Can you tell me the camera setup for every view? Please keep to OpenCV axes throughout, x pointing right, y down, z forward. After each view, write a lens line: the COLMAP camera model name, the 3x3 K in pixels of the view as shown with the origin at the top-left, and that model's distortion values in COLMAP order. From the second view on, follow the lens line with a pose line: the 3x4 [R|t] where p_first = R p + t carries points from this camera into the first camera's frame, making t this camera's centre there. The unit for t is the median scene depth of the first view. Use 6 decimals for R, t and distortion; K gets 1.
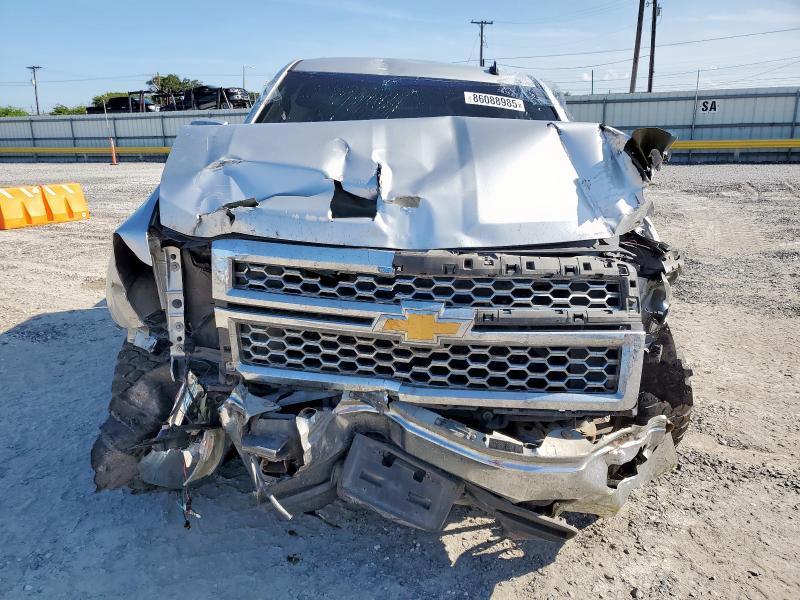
lens RADIAL K [[641.4, 0, 393.4], [0, 641.4, 299.1], [0, 0, 1]] dist [0.014963, 0.002226]
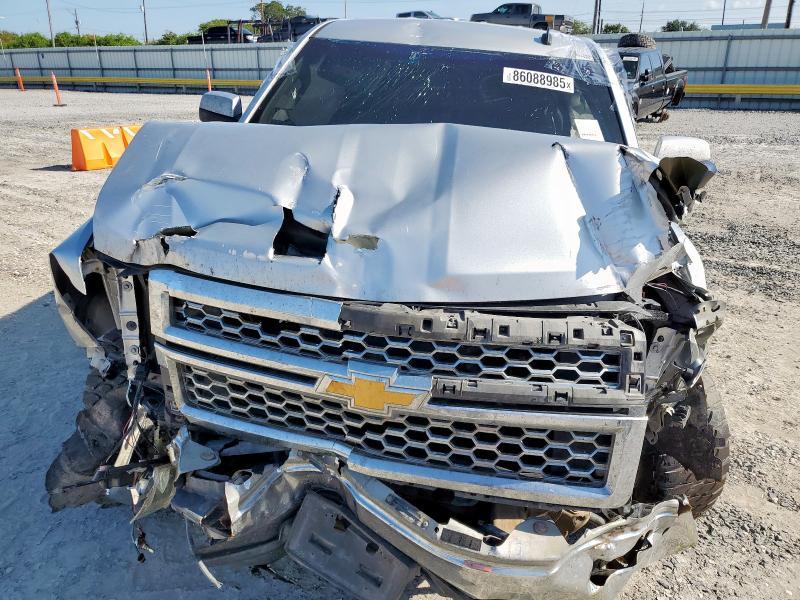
lens RADIAL K [[641.4, 0, 406.2], [0, 641.4, 301.9], [0, 0, 1]] dist [0.014963, 0.002226]
pose [[0.990349, 0.063339, -0.123272, 0.171671], [-0.050312, 0.993086, 0.106063, -0.154137], [0.129138, -0.098837, 0.986689, 0.168409]]
